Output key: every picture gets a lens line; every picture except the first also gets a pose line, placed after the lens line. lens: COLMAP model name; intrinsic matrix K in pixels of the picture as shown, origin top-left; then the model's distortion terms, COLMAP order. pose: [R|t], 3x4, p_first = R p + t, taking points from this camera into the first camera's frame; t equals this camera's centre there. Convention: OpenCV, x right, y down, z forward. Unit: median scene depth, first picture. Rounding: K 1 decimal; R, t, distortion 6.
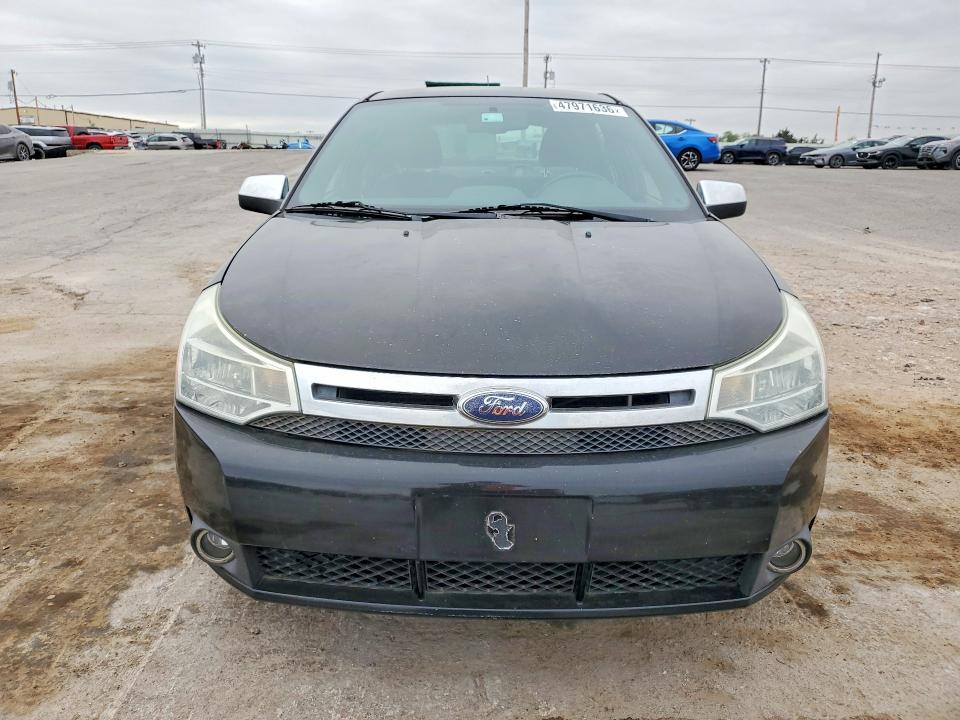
lens RADIAL K [[739.3, 0, 480.0], [0, 739.3, 361.5], [0, 0, 1]] dist [0.003867, 0.014134]
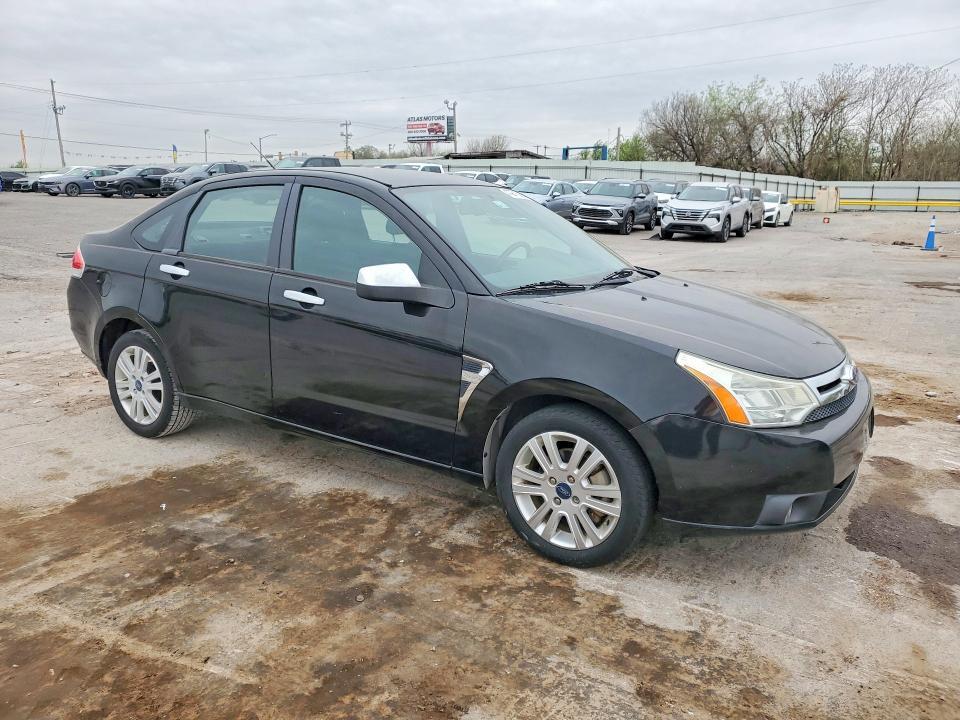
lens RADIAL K [[739.3, 0, 480.0], [0, 739.3, 358.6], [0, 0, 1]] dist [0.003867, 0.014134]
pose [[0.540983, -0.188595, 0.819616, -0.844358], [0.215877, 0.973021, 0.081406, -0.142156], [-0.812856, 0.132897, 0.567101, 0.267054]]
